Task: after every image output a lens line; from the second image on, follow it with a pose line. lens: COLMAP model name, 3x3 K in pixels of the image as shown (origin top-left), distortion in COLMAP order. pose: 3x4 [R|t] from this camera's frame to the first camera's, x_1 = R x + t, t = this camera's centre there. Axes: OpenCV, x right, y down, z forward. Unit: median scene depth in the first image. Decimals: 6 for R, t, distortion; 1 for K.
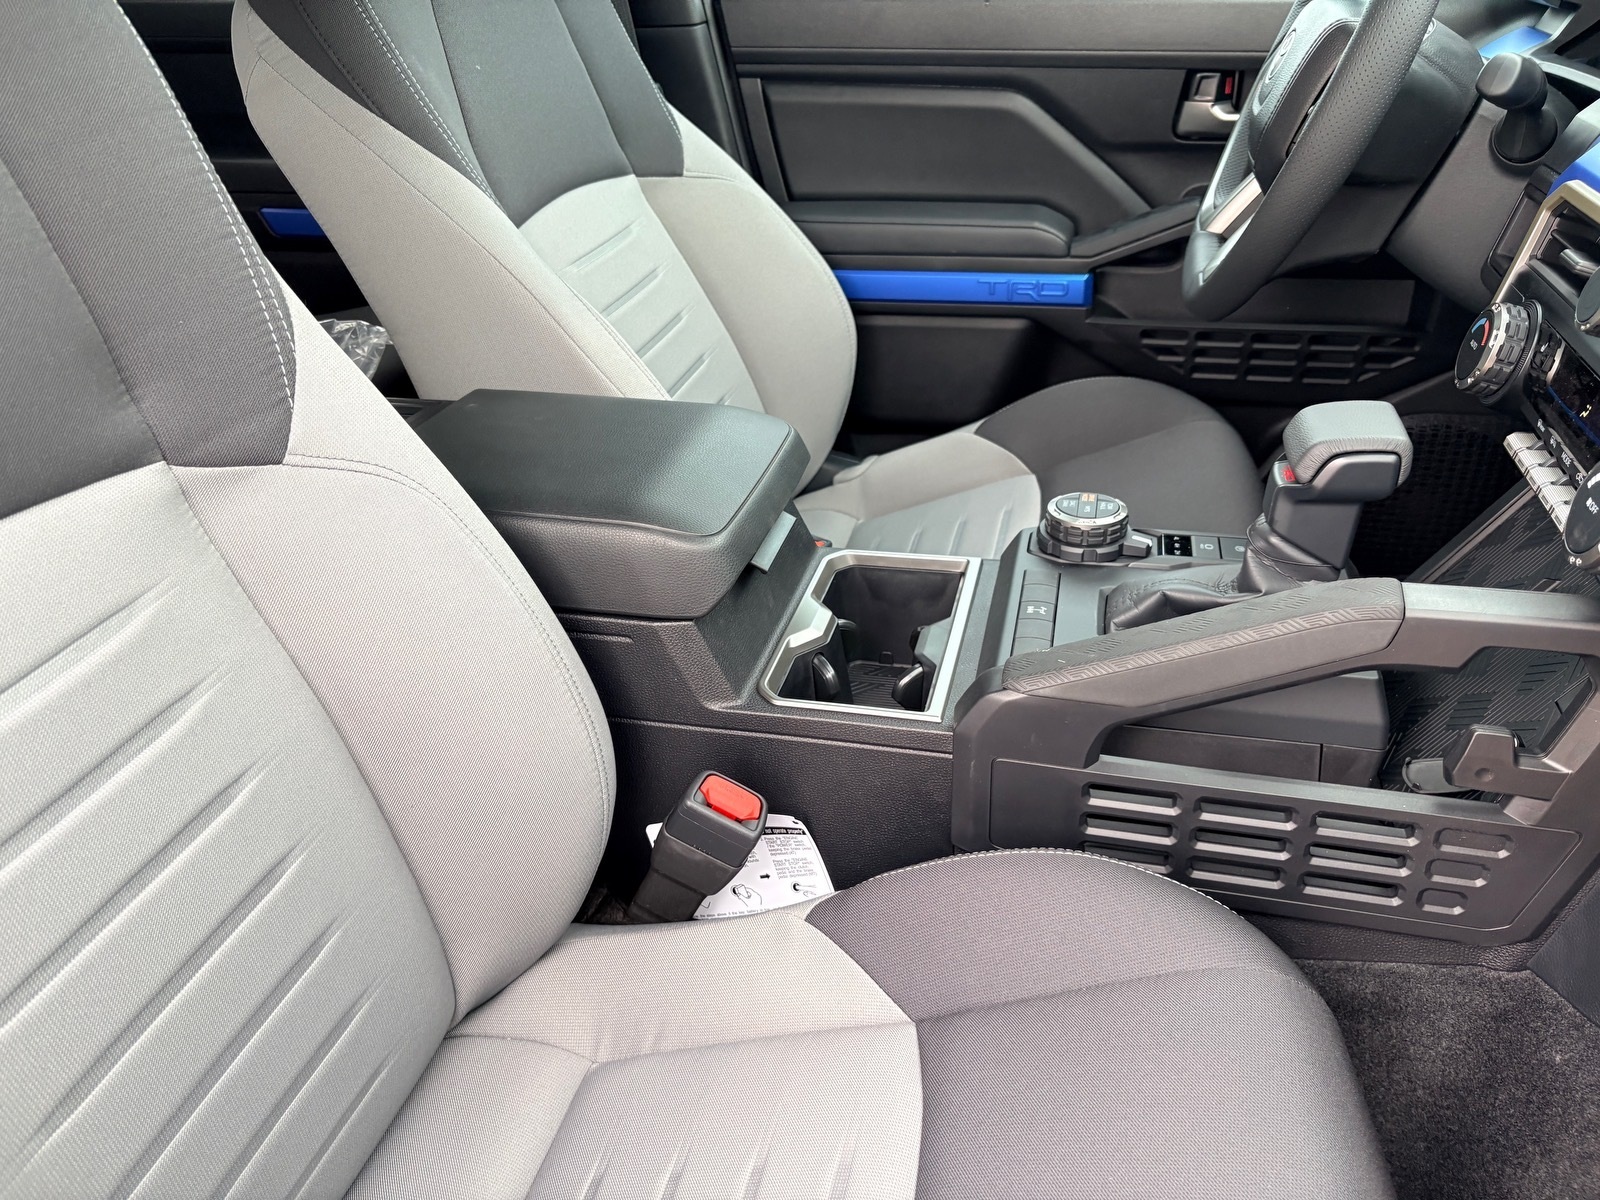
lens RADIAL K [[1216.0, 0, 790.4], [0, 1216.0, 614.2], [0, 0, 1]] dist [0.028319, -0.045980]
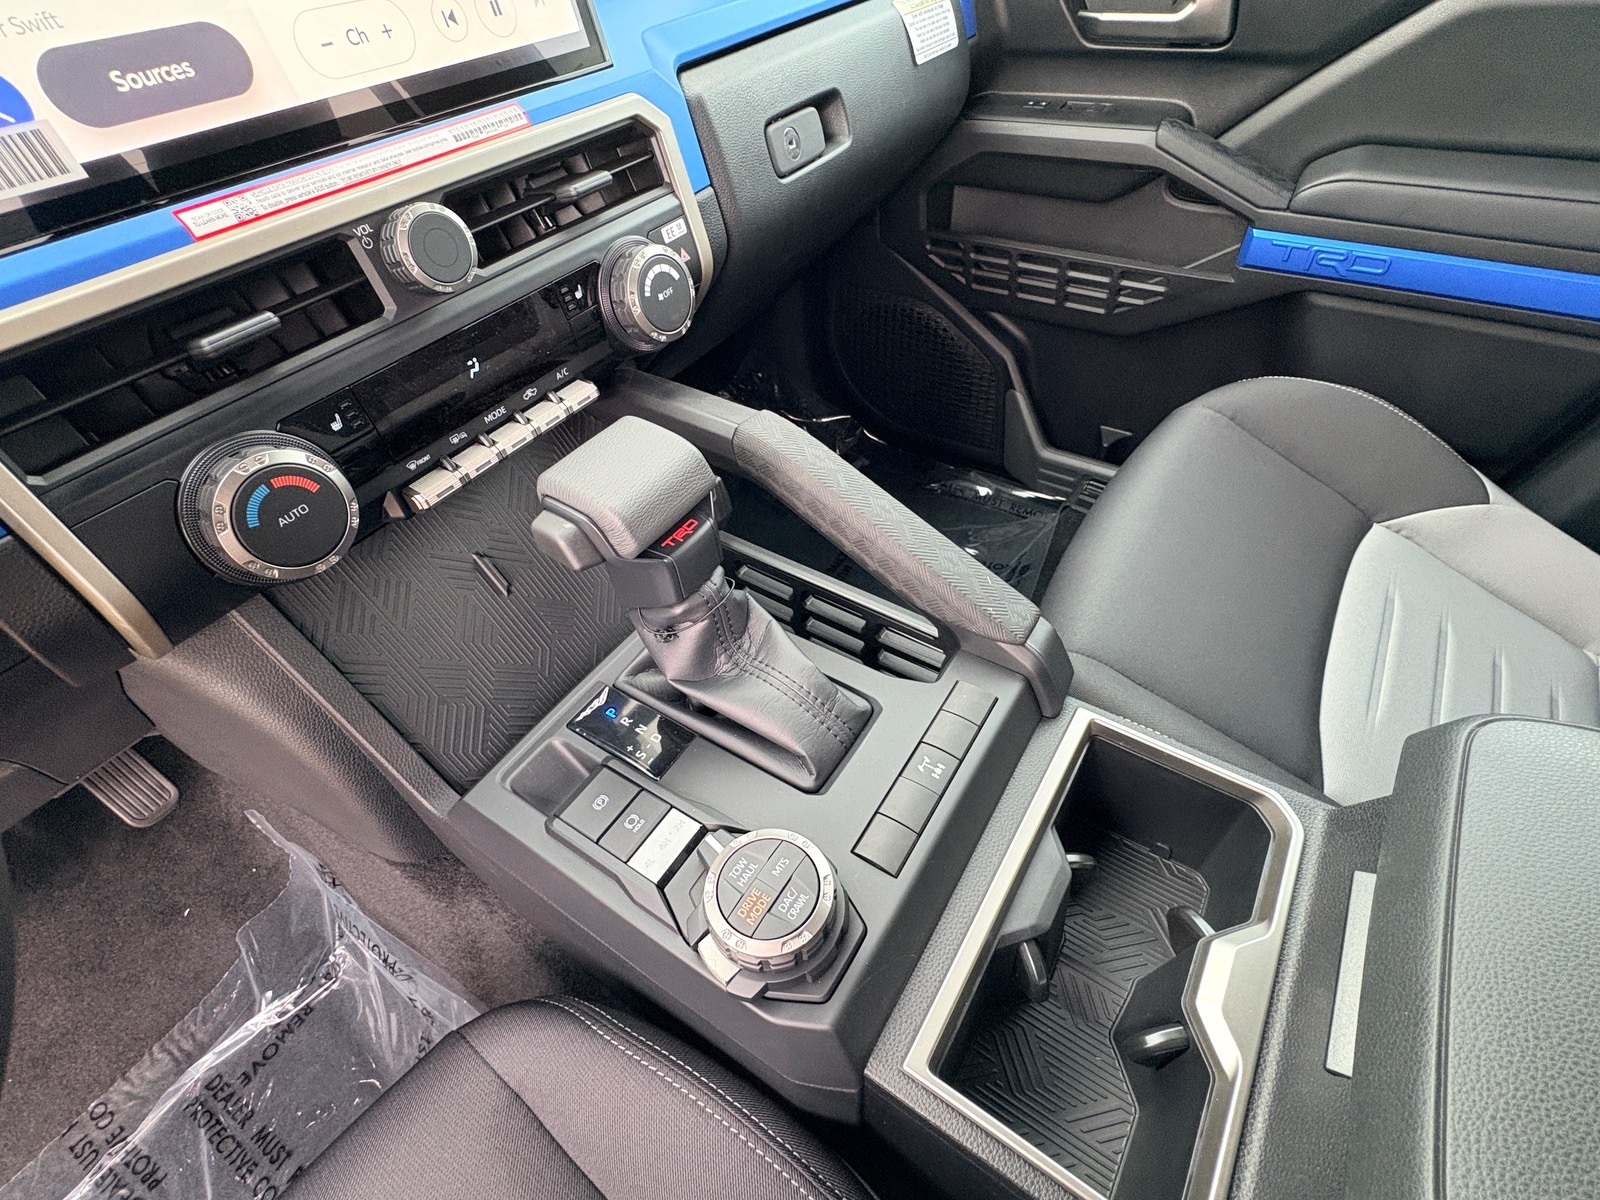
lens RADIAL K [[751.9, 0, 794.7], [0, 751.9, 596.8], [0, 0, 1]] dist [-0.002386, 0.000408]
pose [[-0.940092, -0.163398, 0.299212, 0.168403], [0.246050, 0.282313, 0.927232, -0.537901], [-0.235979, 0.945305, -0.225196, 1.093877]]
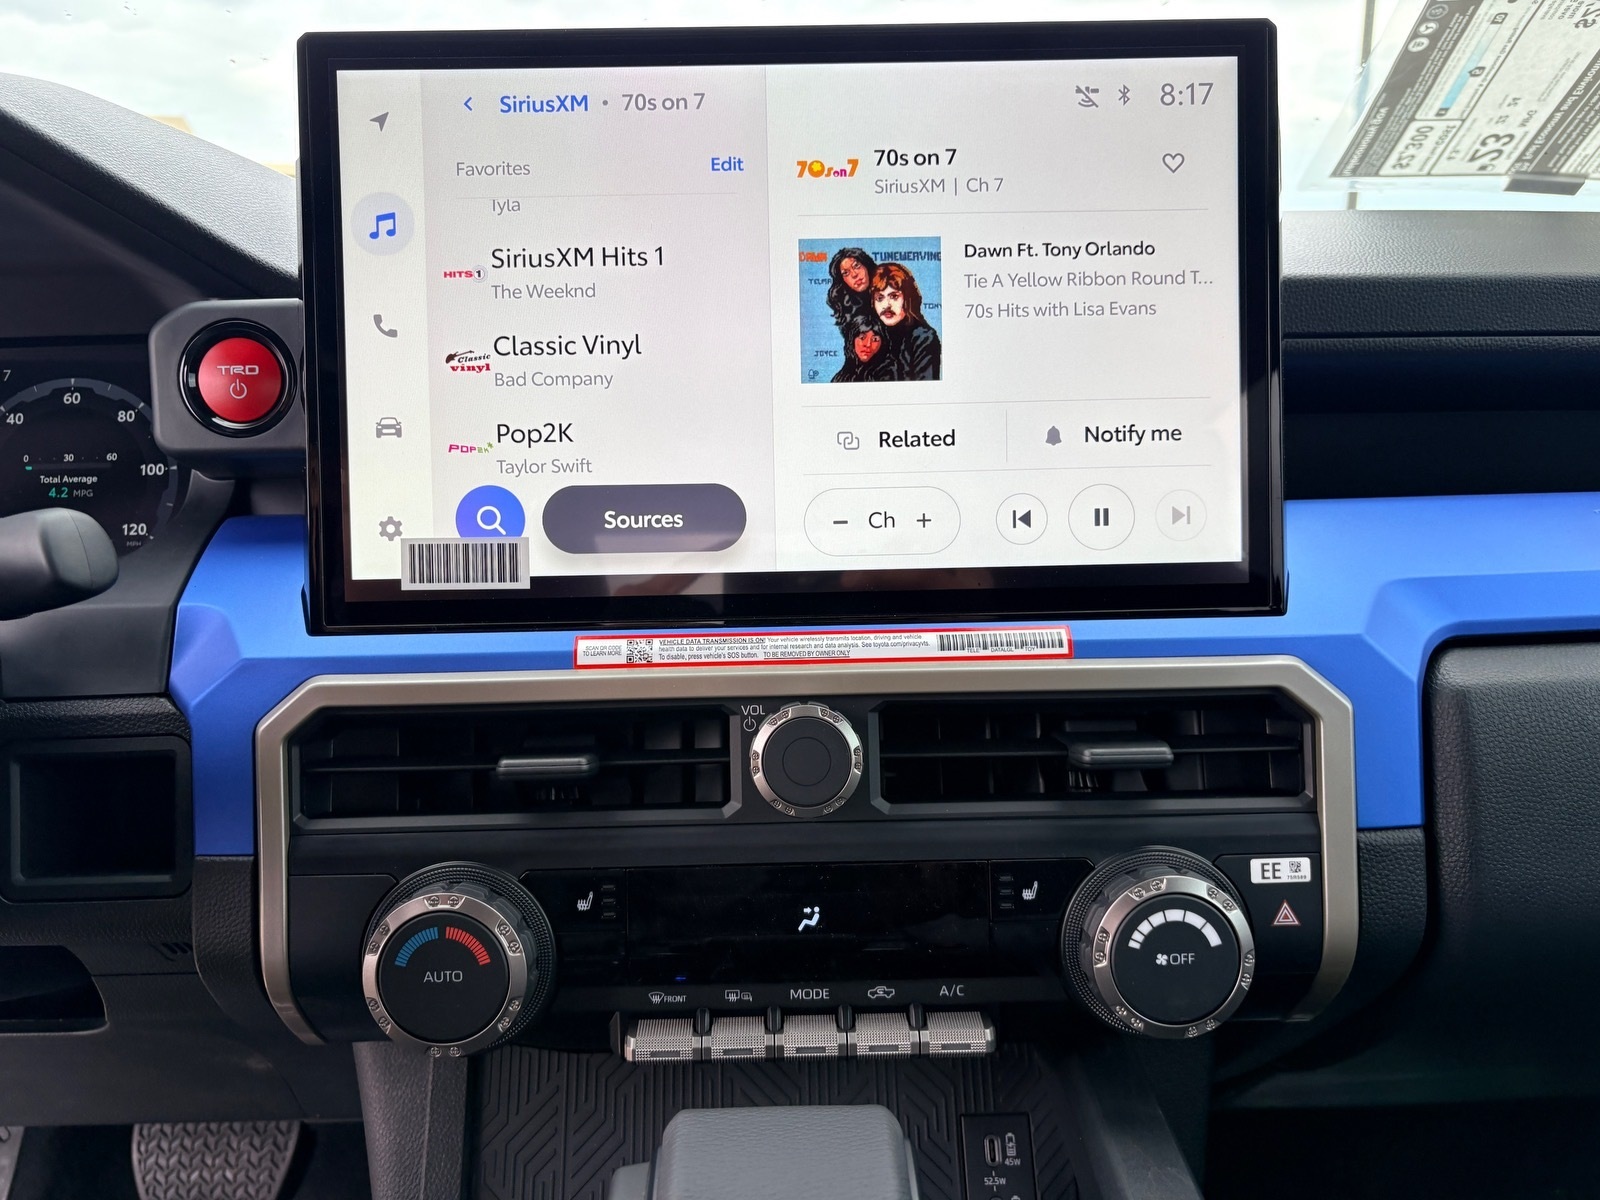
lens RADIAL K [[1216.0, 0, 790.8], [0, 1216.0, 609.8], [0, 0, 1]] dist [0.028319, -0.045980]
pose [[-0.265046, -0.176609, 0.947924, 0.045564], [0.500149, 0.815313, 0.291747, -0.439674], [-0.824380, 0.551430, -0.127764, 0.873543]]
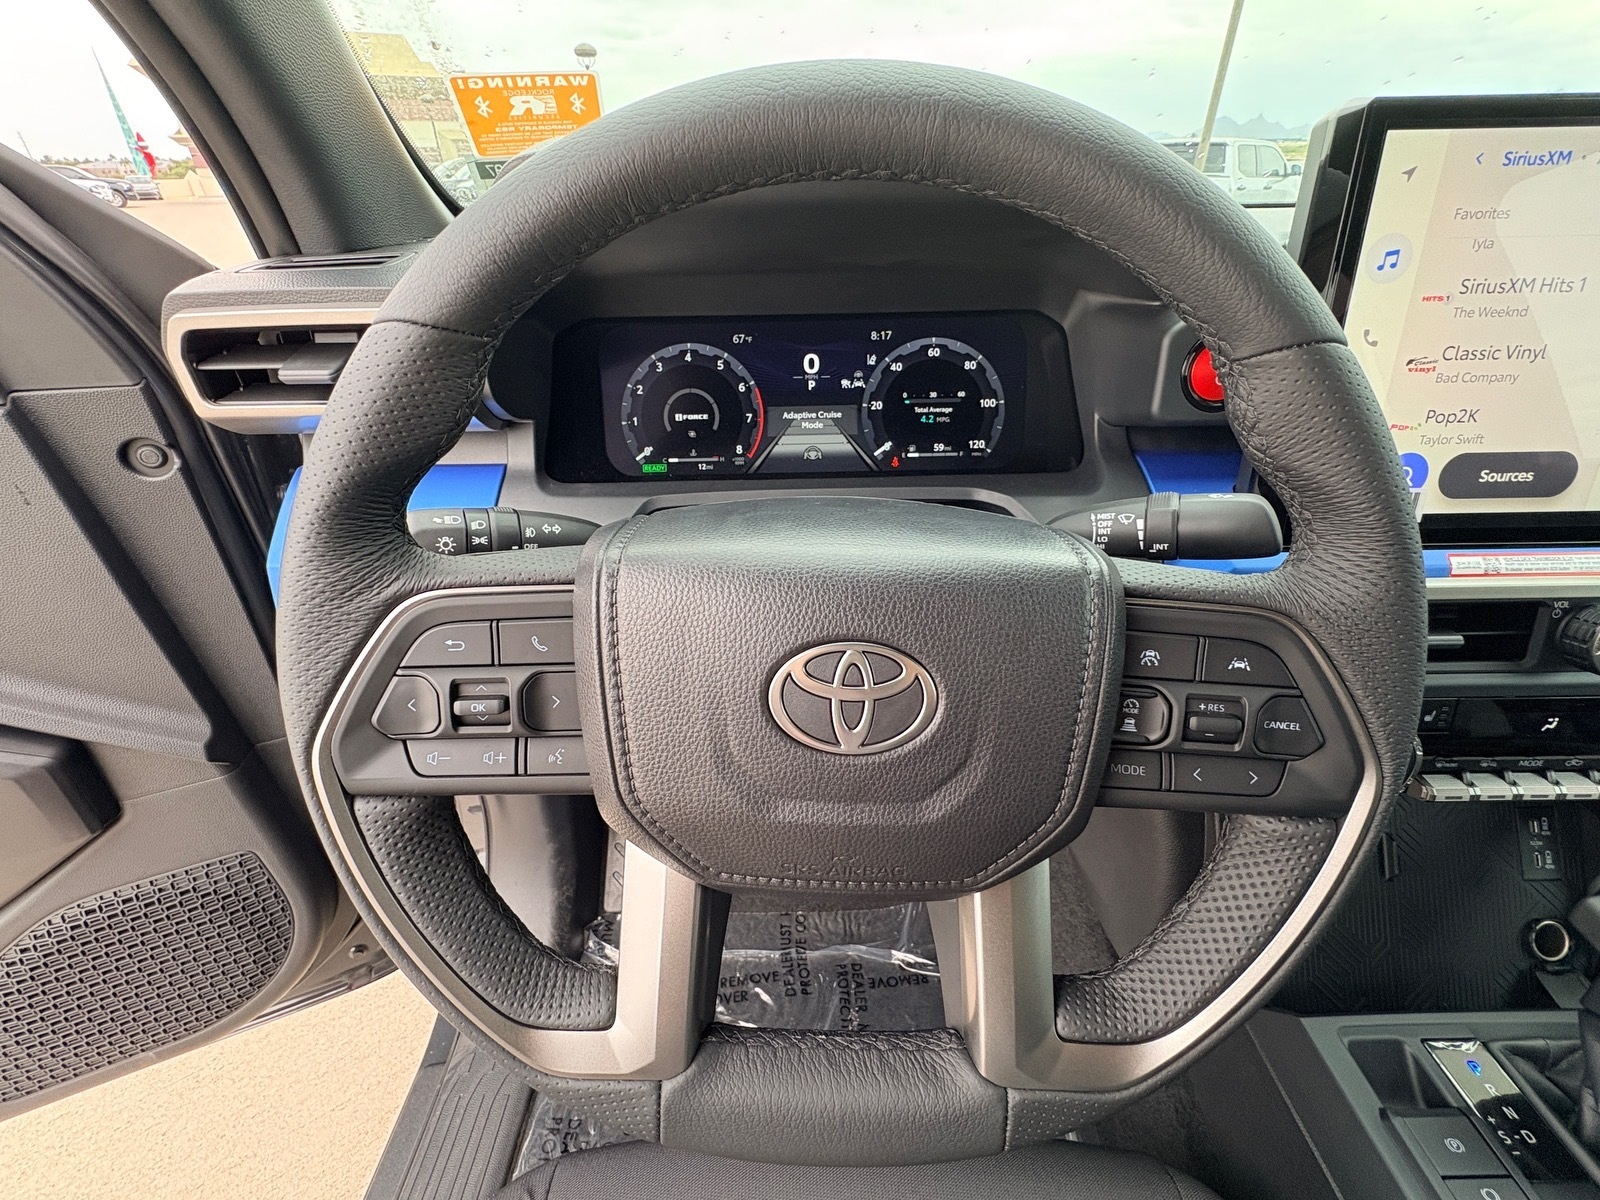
lens RADIAL K [[699.1, 0, 796.7], [0, 699.1, 599.4], [0, 0, 1]] dist [-0.000046, 0.000484]
pose [[-0.248849, -0.449832, 0.857744, 0.288778], [0.501438, 0.697839, 0.511449, -0.791990], [-0.828634, 0.557379, 0.051906, 1.281348]]
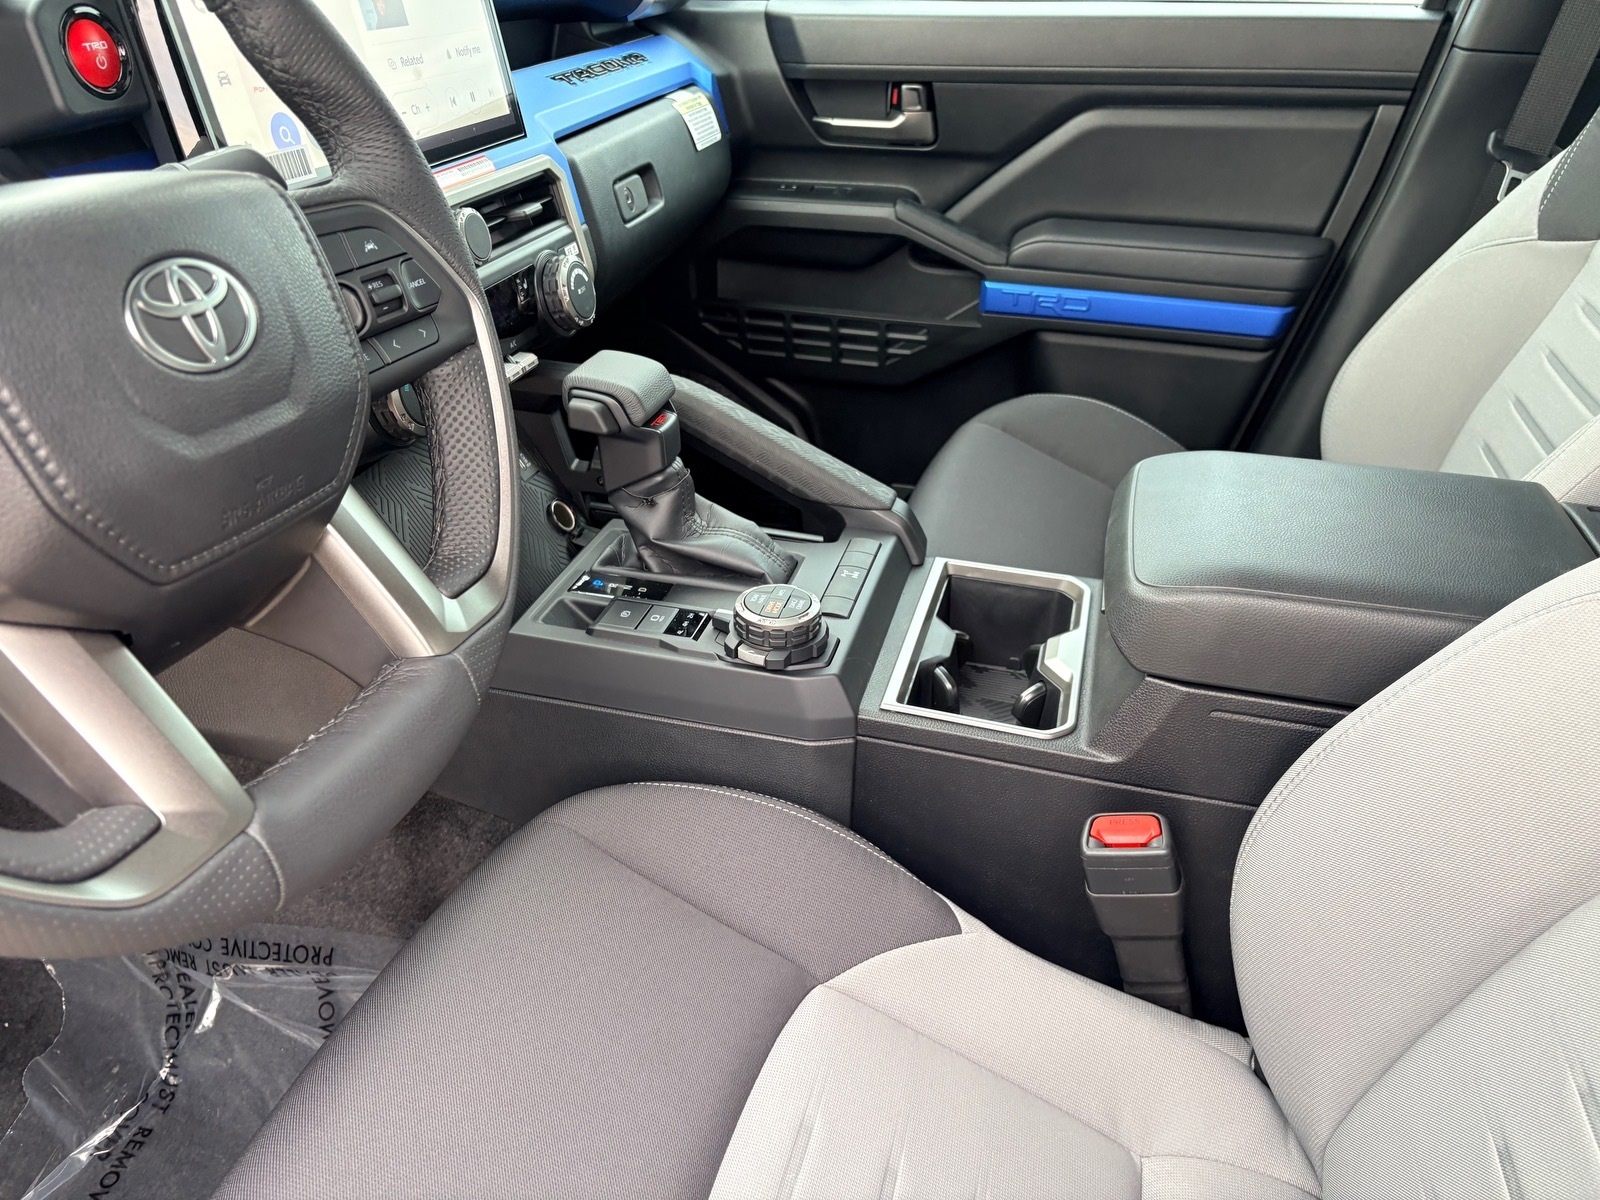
lens RADIAL K [[1216.0, 0, 808.1], [0, 1216.0, 605.3], [0, 0, 1]] dist [0.028319, -0.045980]
pose [[-0.999867, 0.015041, 0.006272, 0.249721], [0.013126, 0.515141, 0.857005, -0.991377], [0.009659, 0.856974, -0.515270, 1.694938]]
